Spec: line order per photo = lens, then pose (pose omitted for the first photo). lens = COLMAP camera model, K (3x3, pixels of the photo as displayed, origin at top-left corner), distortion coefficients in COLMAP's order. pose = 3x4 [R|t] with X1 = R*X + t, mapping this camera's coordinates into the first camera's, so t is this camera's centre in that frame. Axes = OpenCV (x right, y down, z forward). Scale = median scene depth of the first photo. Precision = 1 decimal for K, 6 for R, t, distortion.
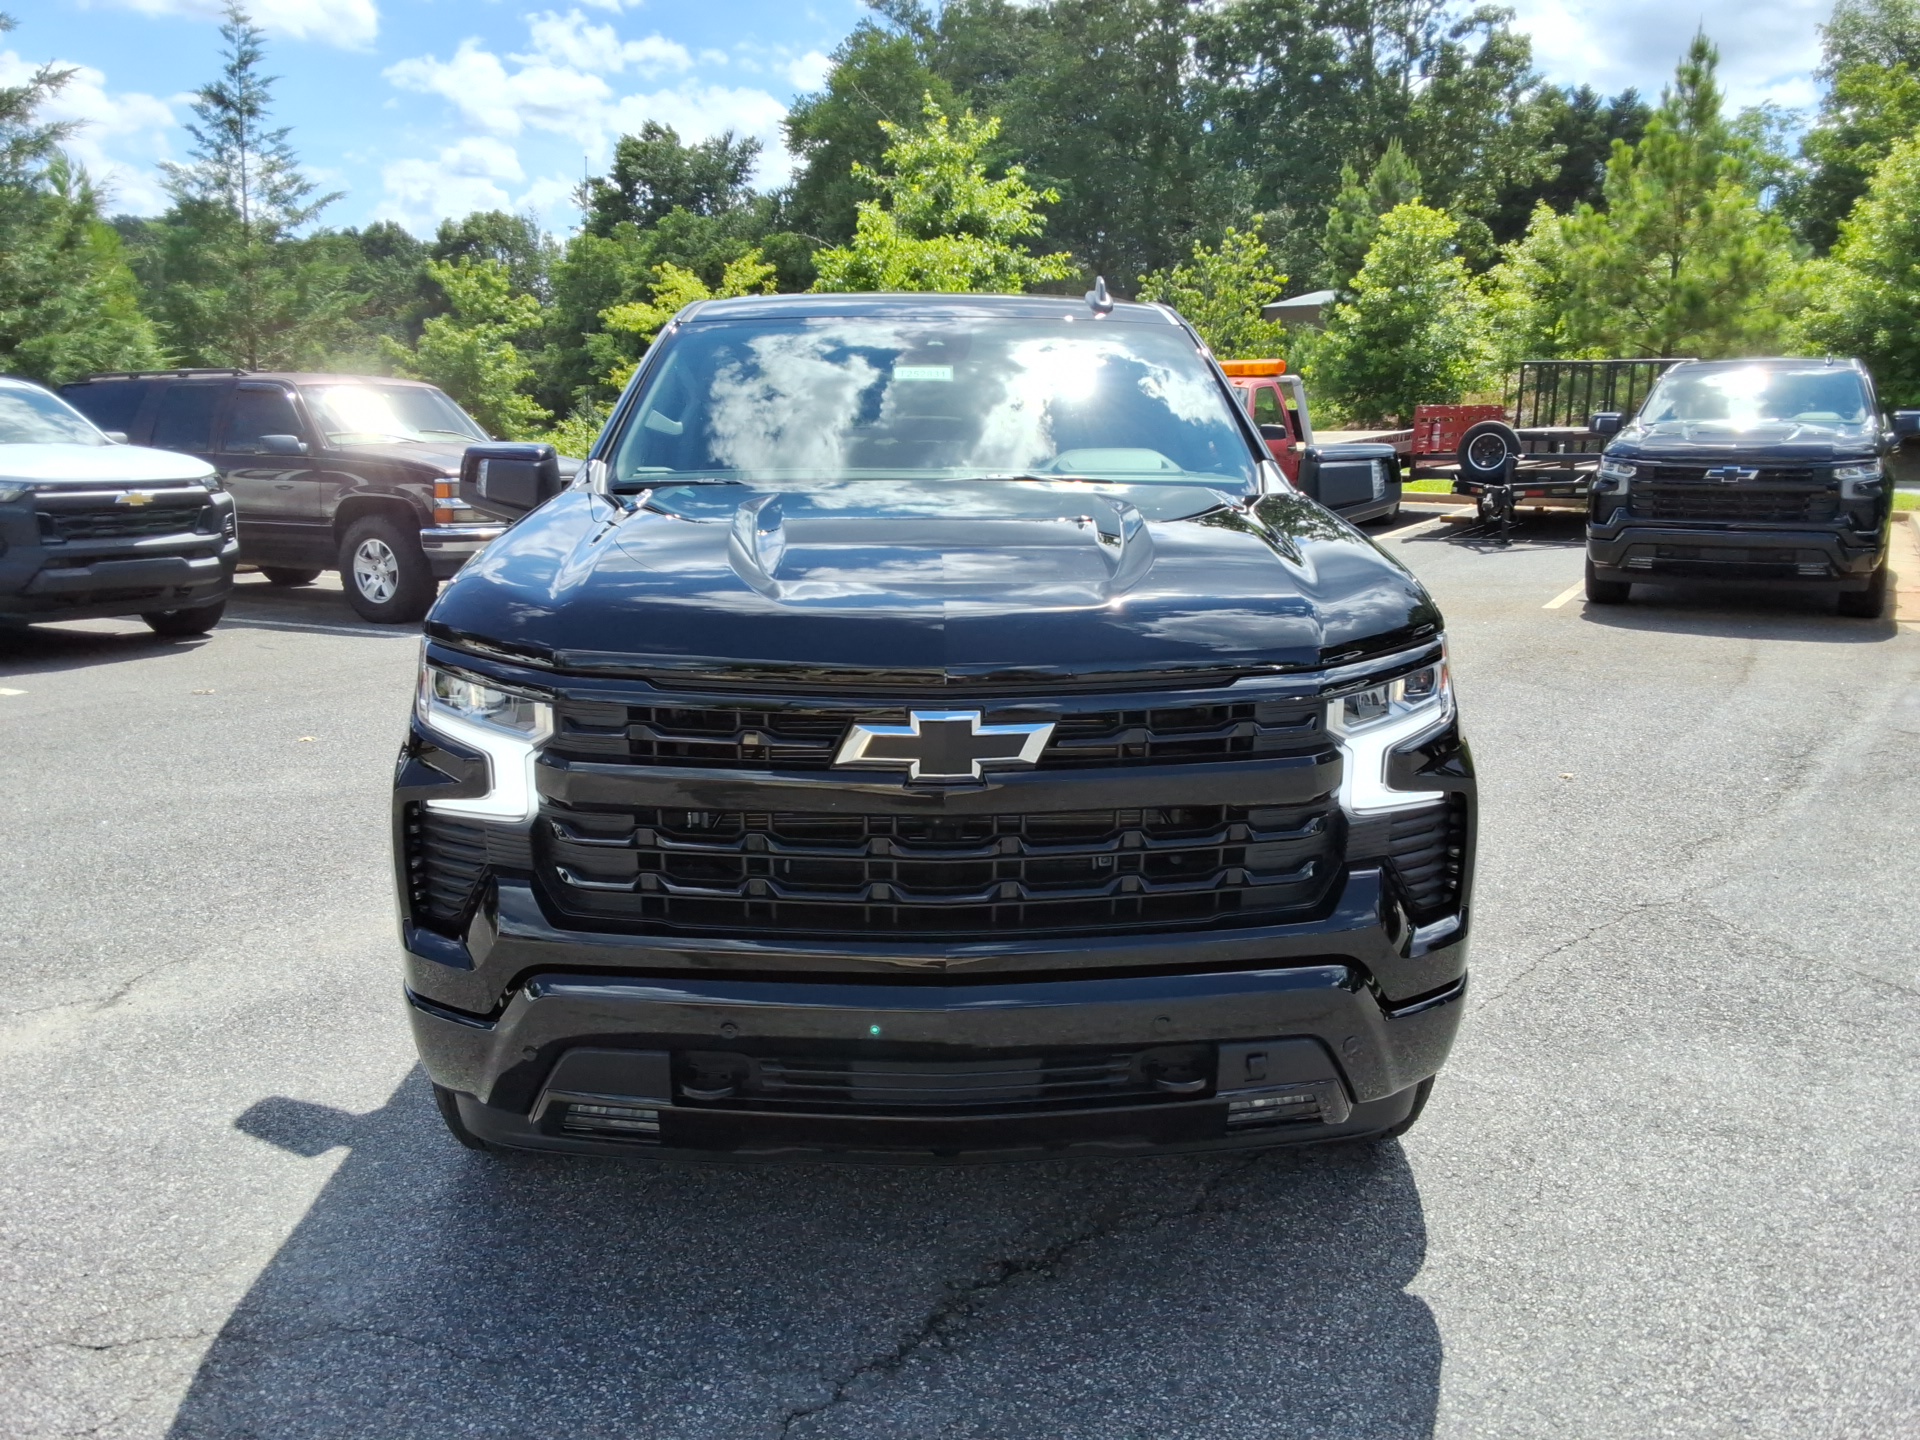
lens RADIAL K [[1546.9, 0, 979.2], [0, 1546.9, 705.3], [0, 0, 1]] dist [0.125702, -0.182502]
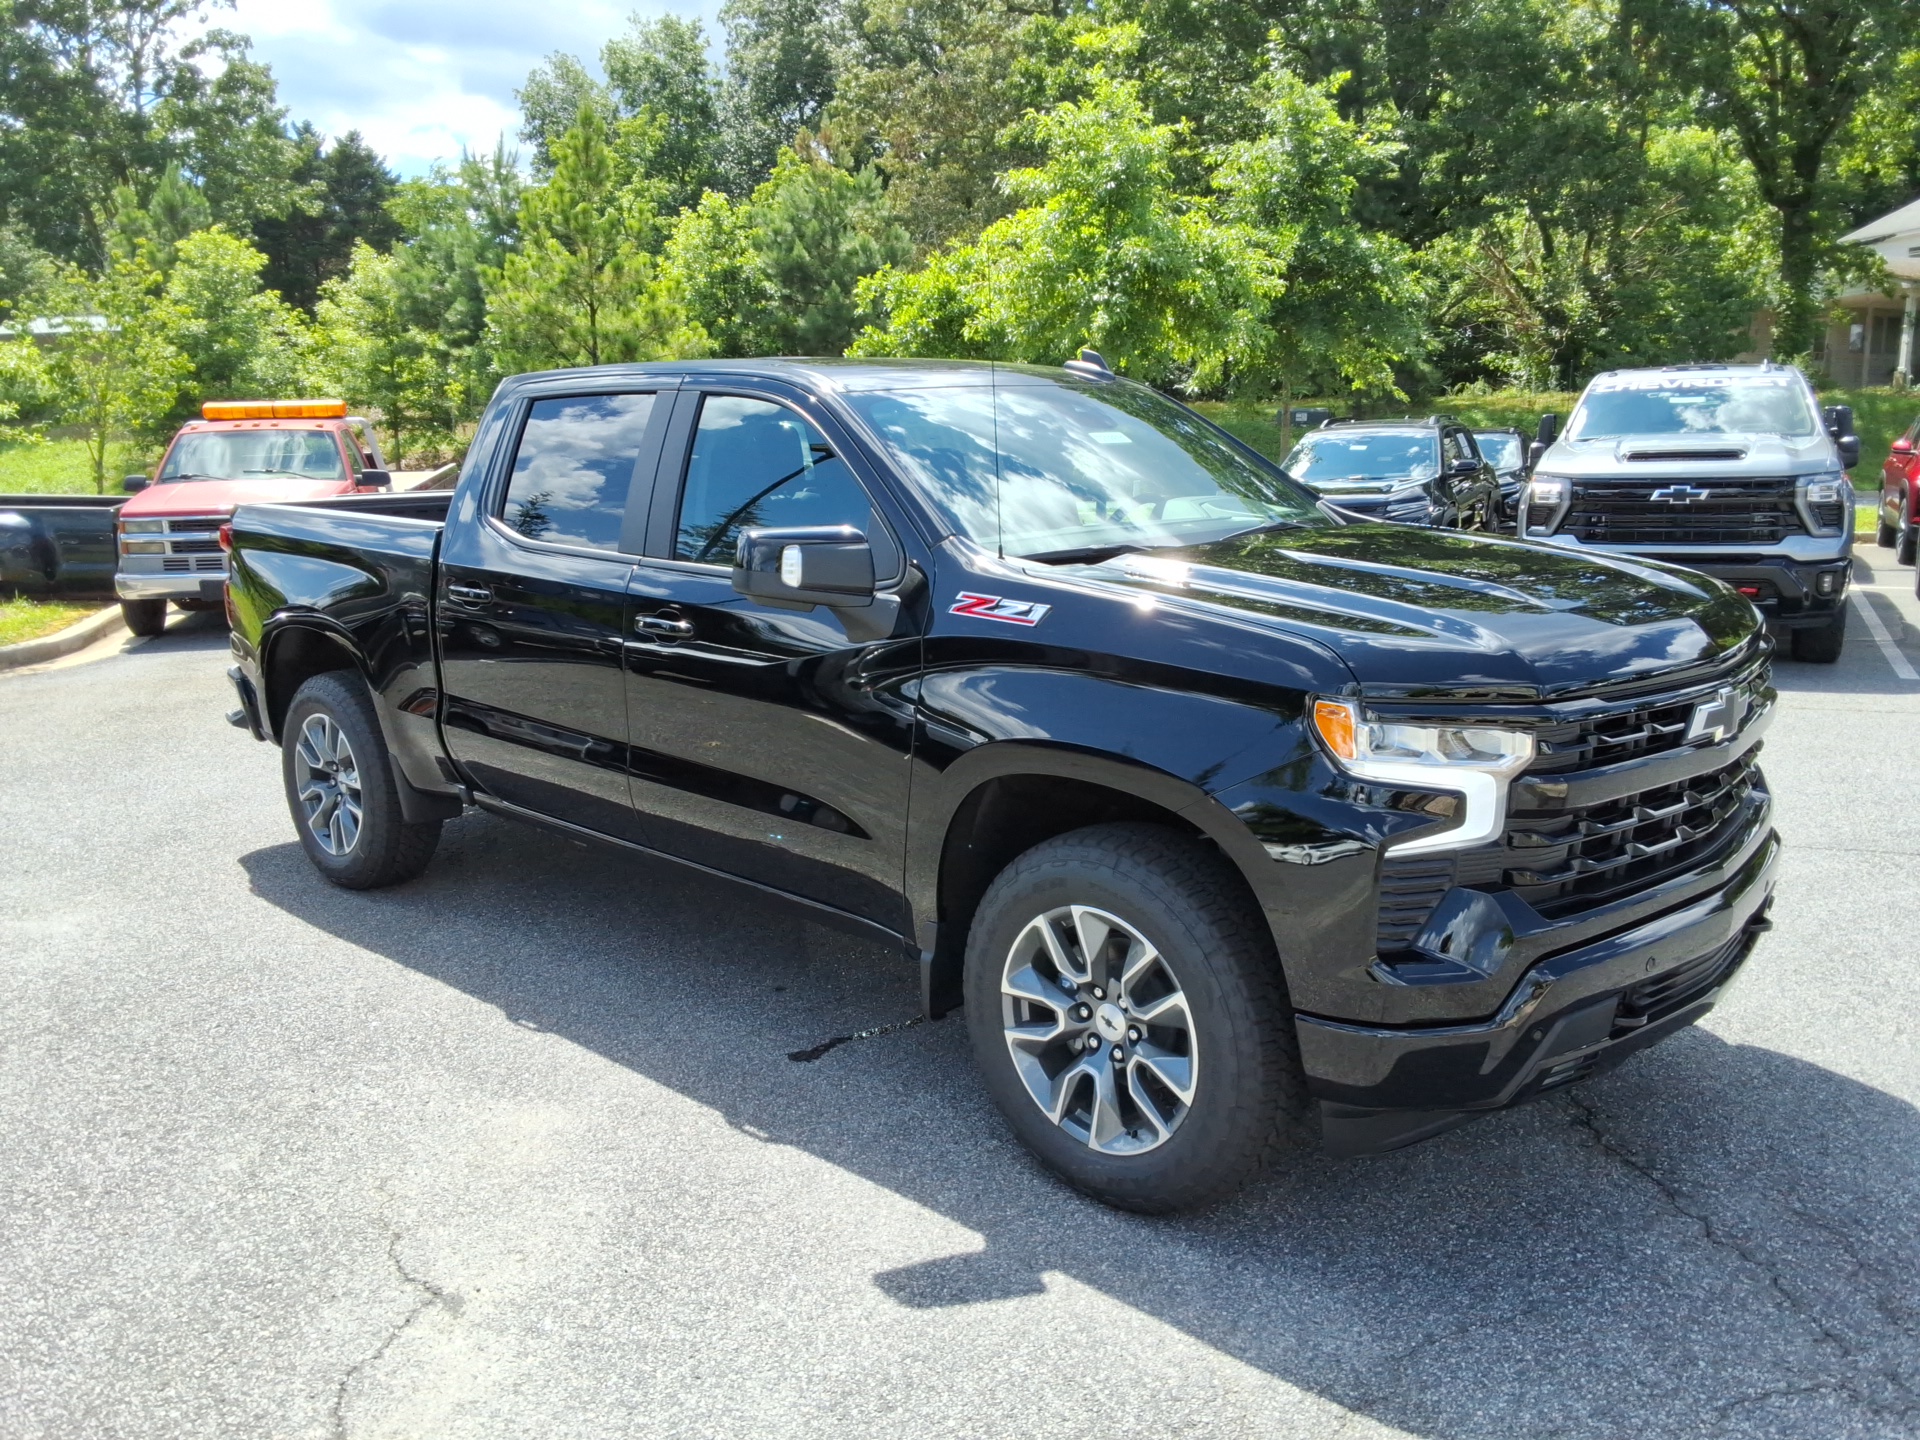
lens RADIAL K [[1546.9, 0, 979.2], [0, 1546.9, 705.3], [0, 0, 1]] dist [0.125702, -0.182502]
pose [[0.712085, -0.145591, 0.686832, -0.091324], [0.159713, 0.986206, 0.043465, -0.009140], [-0.683685, 0.078746, 0.725516, 0.028365]]
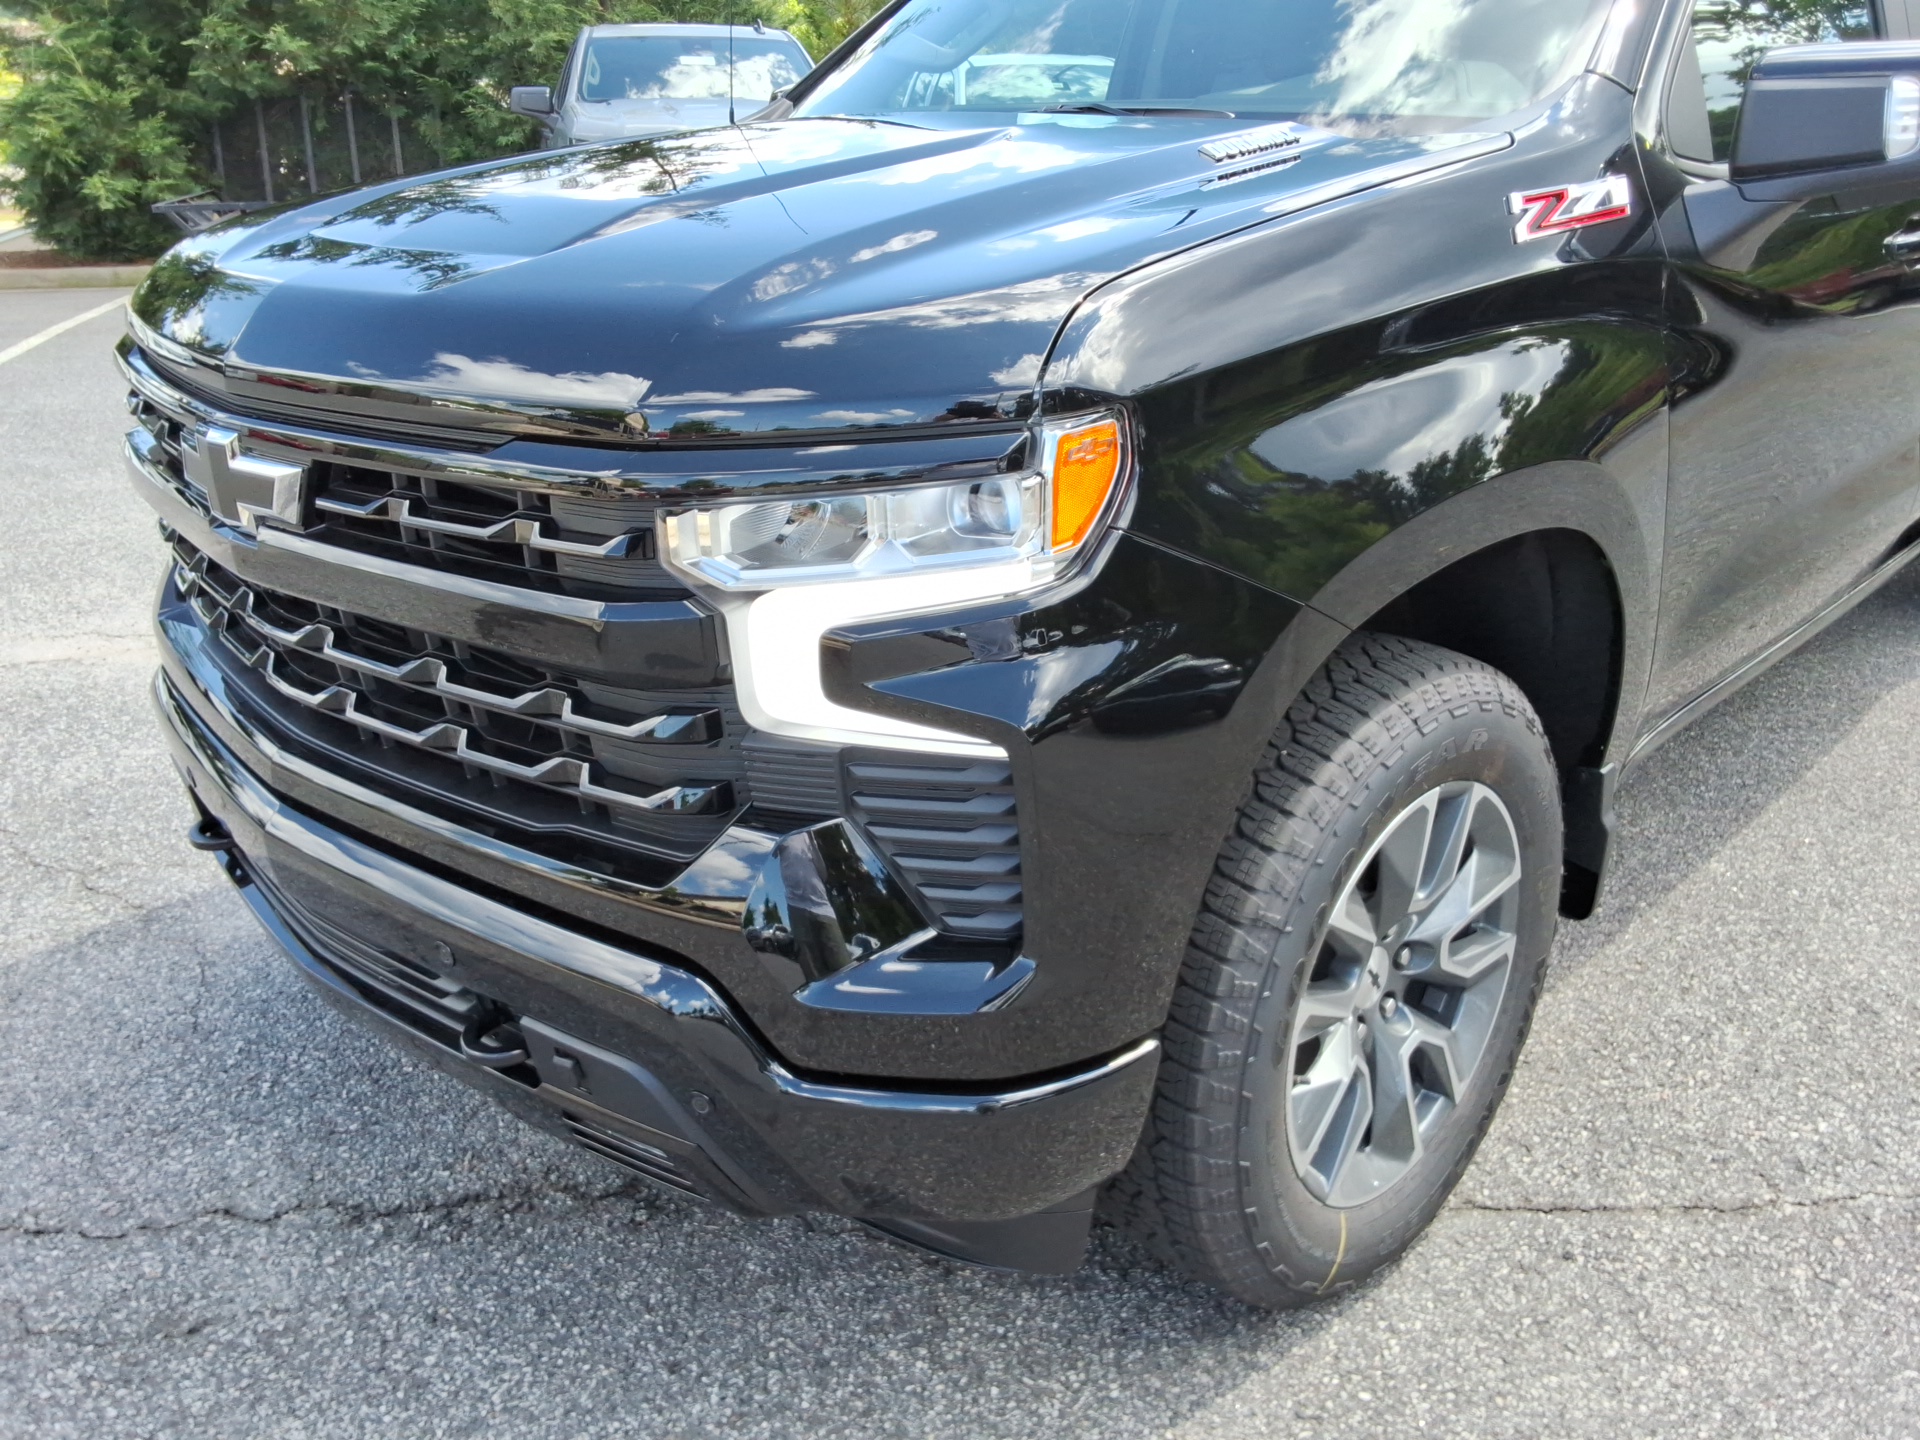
lens RADIAL K [[1571.1, 0, 972.4], [0, 1571.1, 695.3], [0, 0, 1]] dist [0.123877, -0.227059]
pose [[0.680953, 0.245513, -0.689947, 0.047150], [-0.118578, 0.966661, 0.226948, -0.005372], [0.722663, -0.072728, 0.687363, 0.046812]]
